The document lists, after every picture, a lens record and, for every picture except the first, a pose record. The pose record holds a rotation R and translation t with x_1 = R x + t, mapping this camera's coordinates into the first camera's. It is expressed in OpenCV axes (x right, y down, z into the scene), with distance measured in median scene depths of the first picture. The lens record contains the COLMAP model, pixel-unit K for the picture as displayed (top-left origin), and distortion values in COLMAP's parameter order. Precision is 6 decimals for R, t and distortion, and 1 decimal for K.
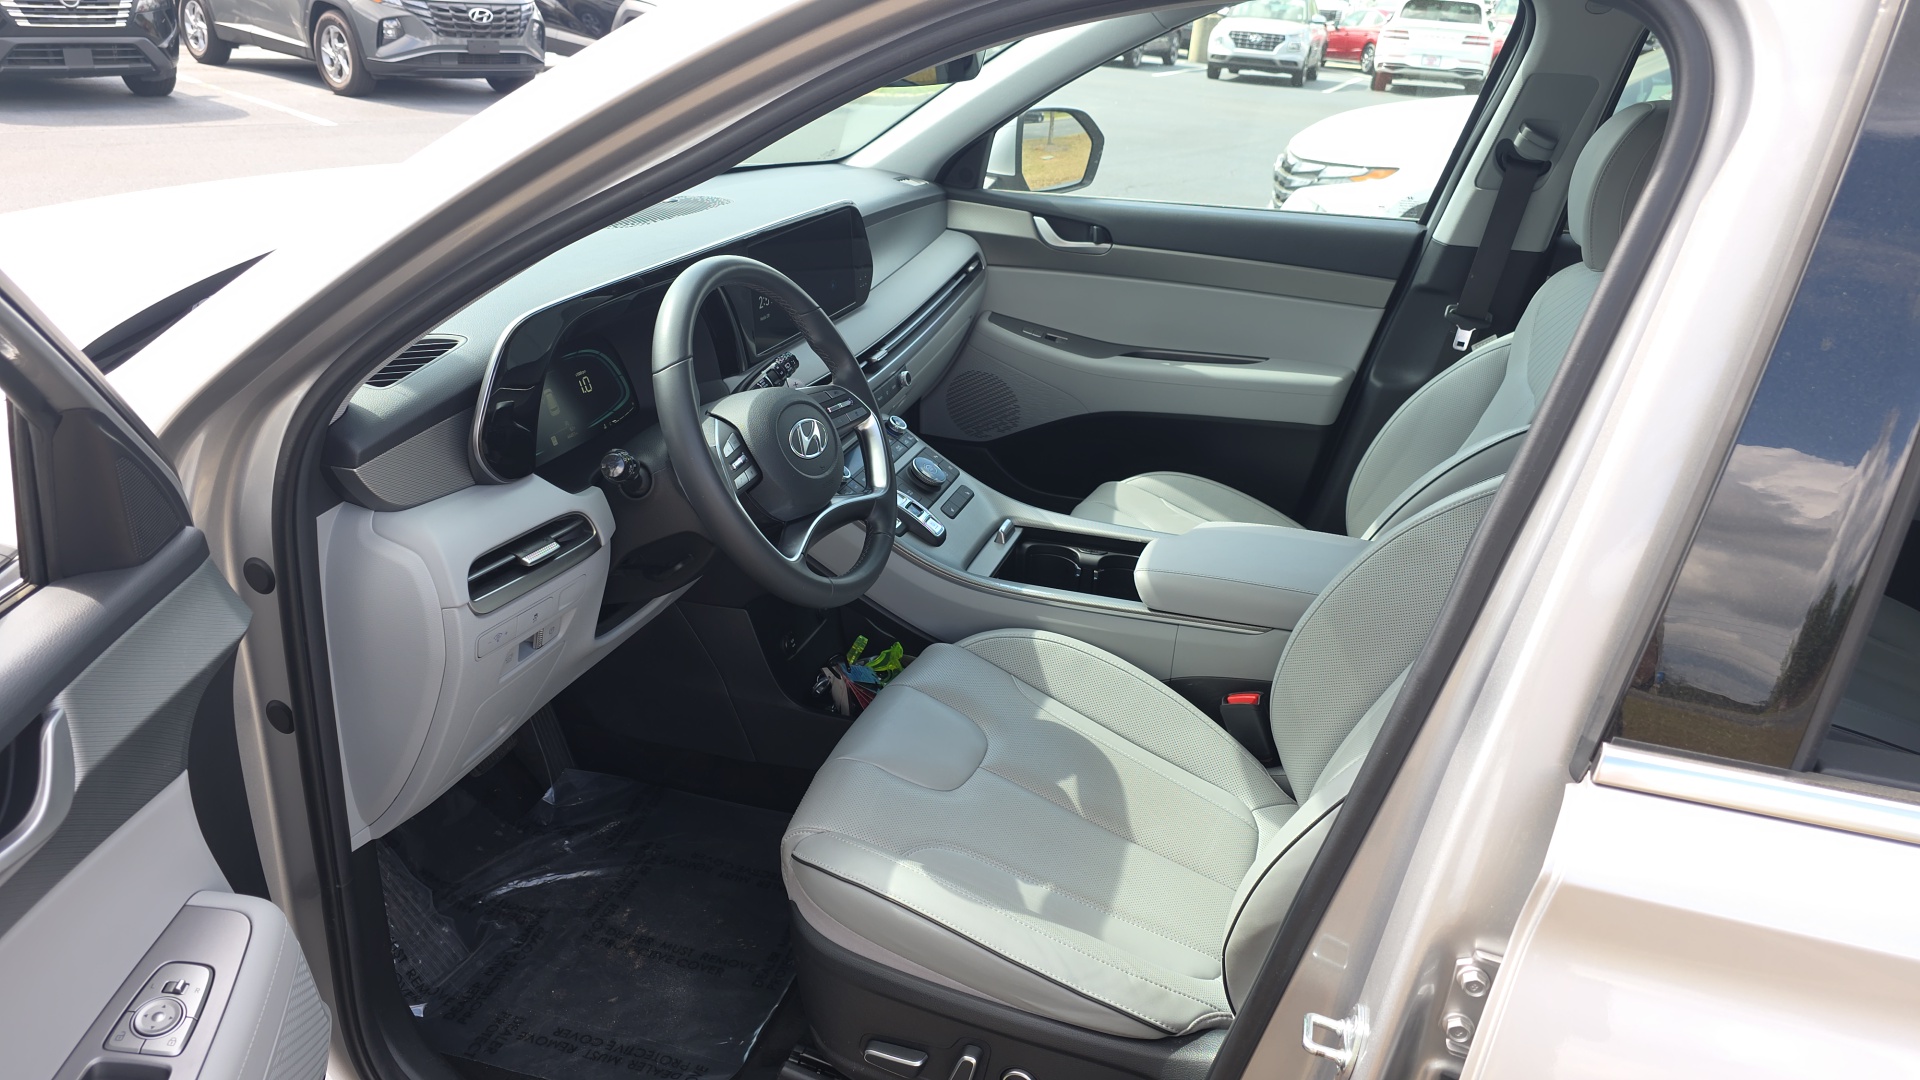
lens RADIAL K [[1292.4, 0, 926.3], [0, 1292.4, 563.4], [0, 0, 1]] dist [0.059270, -0.061151]
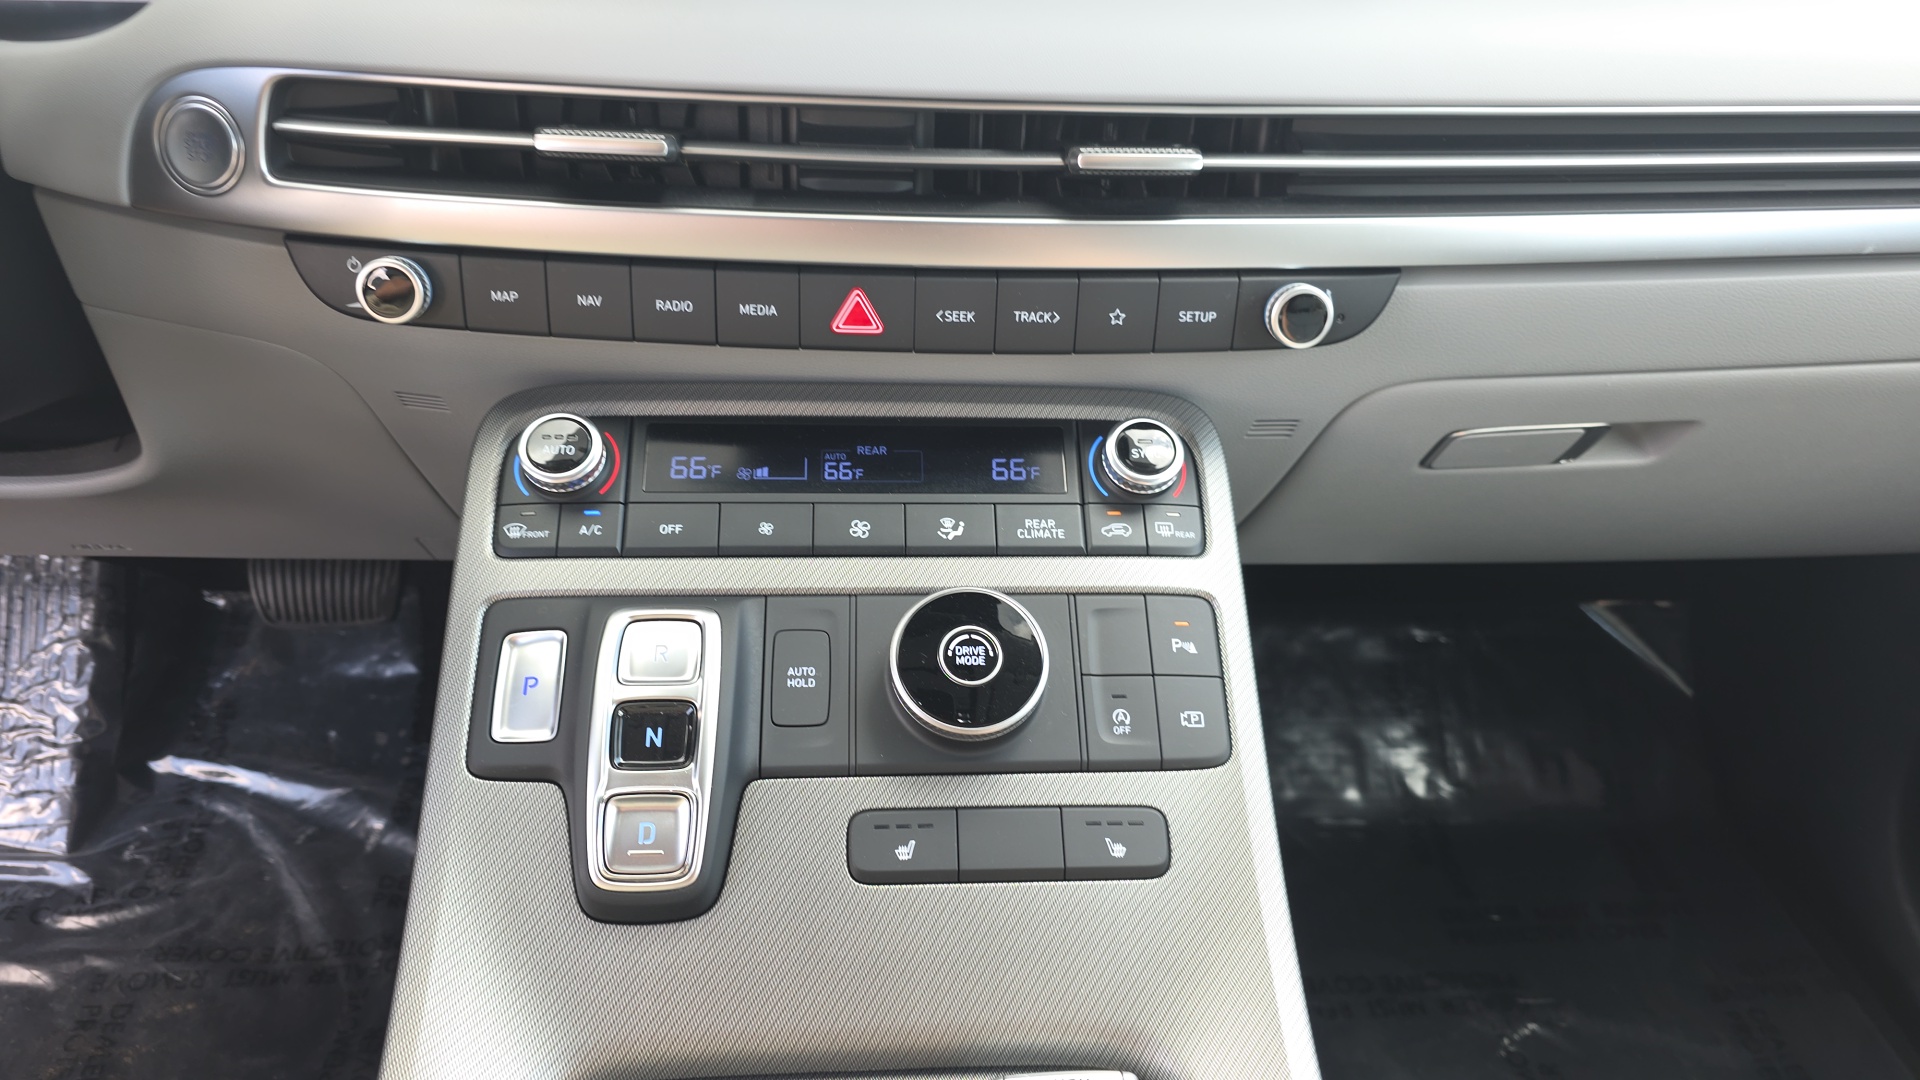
lens RADIAL K [[1292.4, 0, 955.7], [0, 1292.4, 540.3], [0, 0, 1]] dist [0.059270, -0.061151]
pose [[0.396403, 0.509984, -0.763401, 0.132405], [-0.420667, 0.839992, 0.342714, -0.131630], [0.816029, 0.185285, 0.547508, 0.661756]]
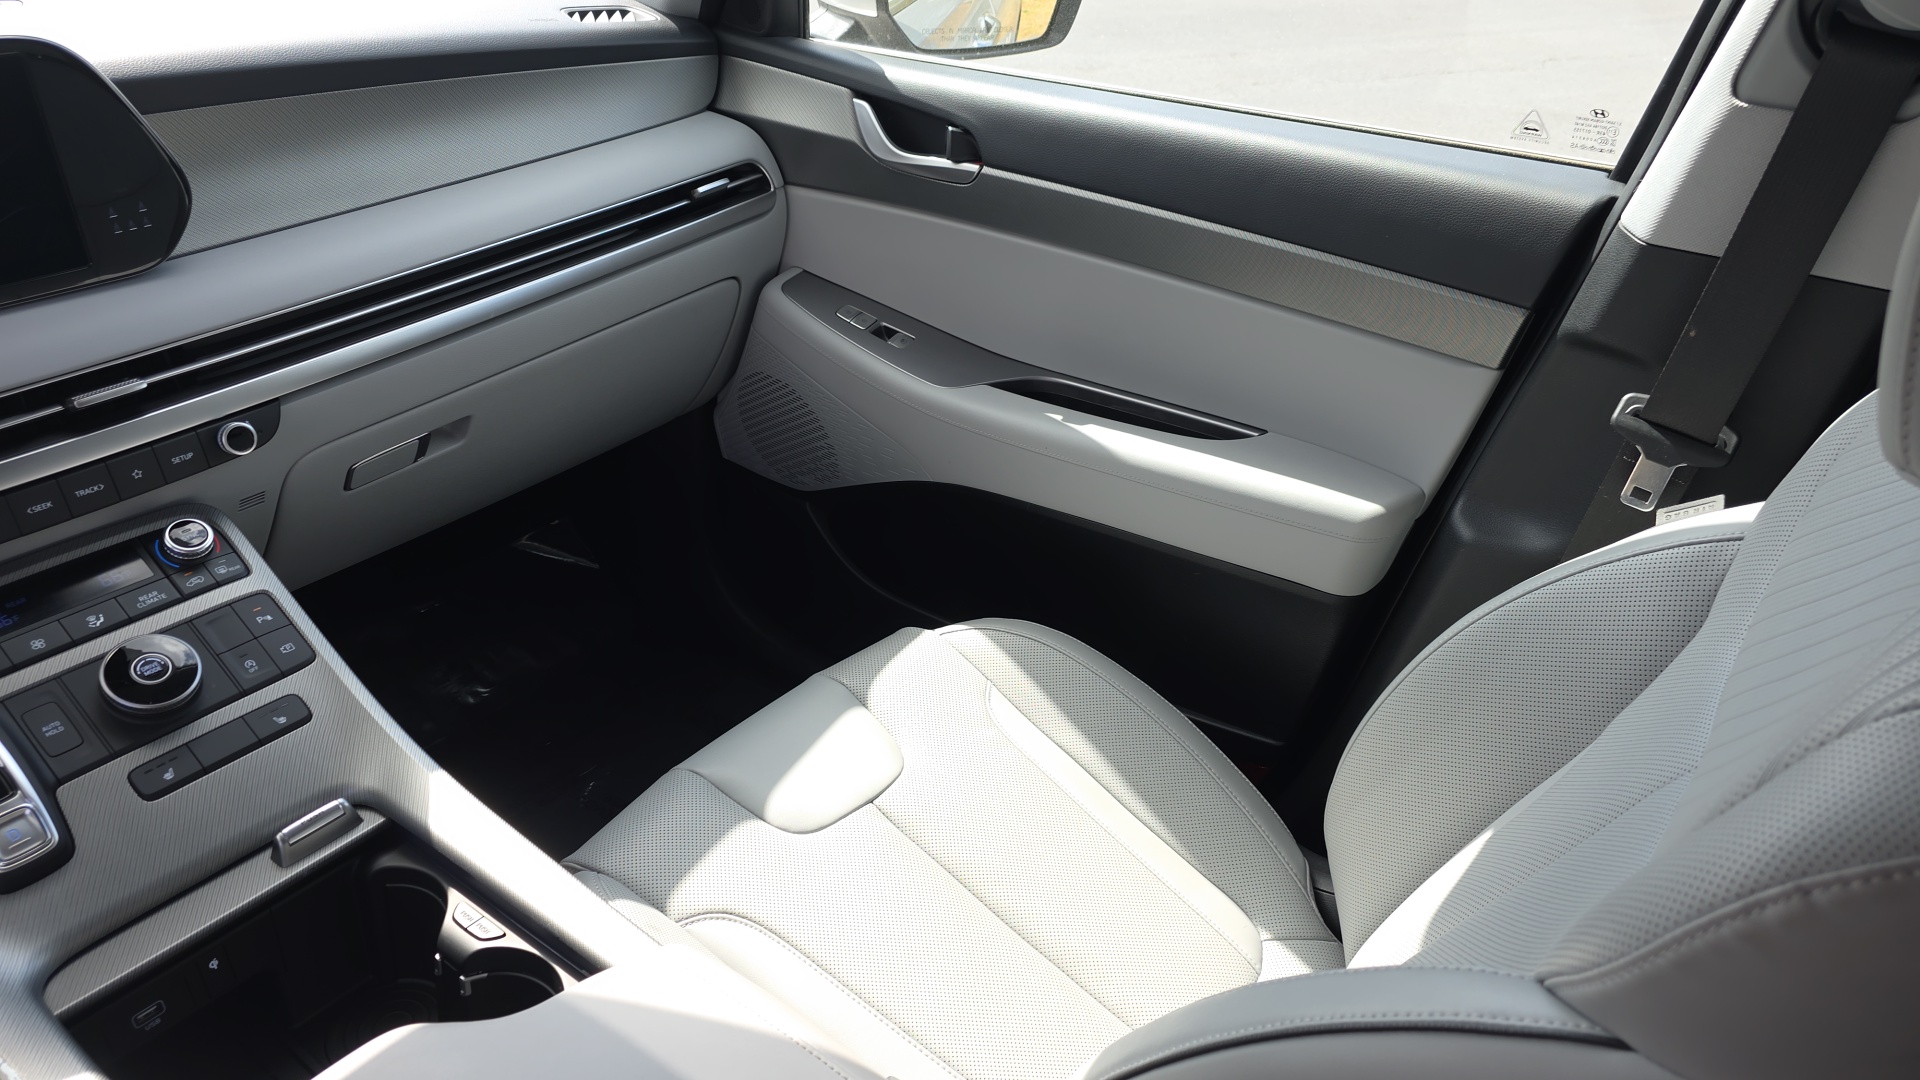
lens RADIAL K [[1292.4, 0, 948.5], [0, 1292.4, 538.3], [0, 0, 1]] dist [0.059270, -0.061151]
pose [[0.951757, 0.152807, -0.266099, 0.284575], [-0.130213, 0.986361, 0.100683, -0.150838], [0.277854, -0.061176, 0.958673, 0.500004]]
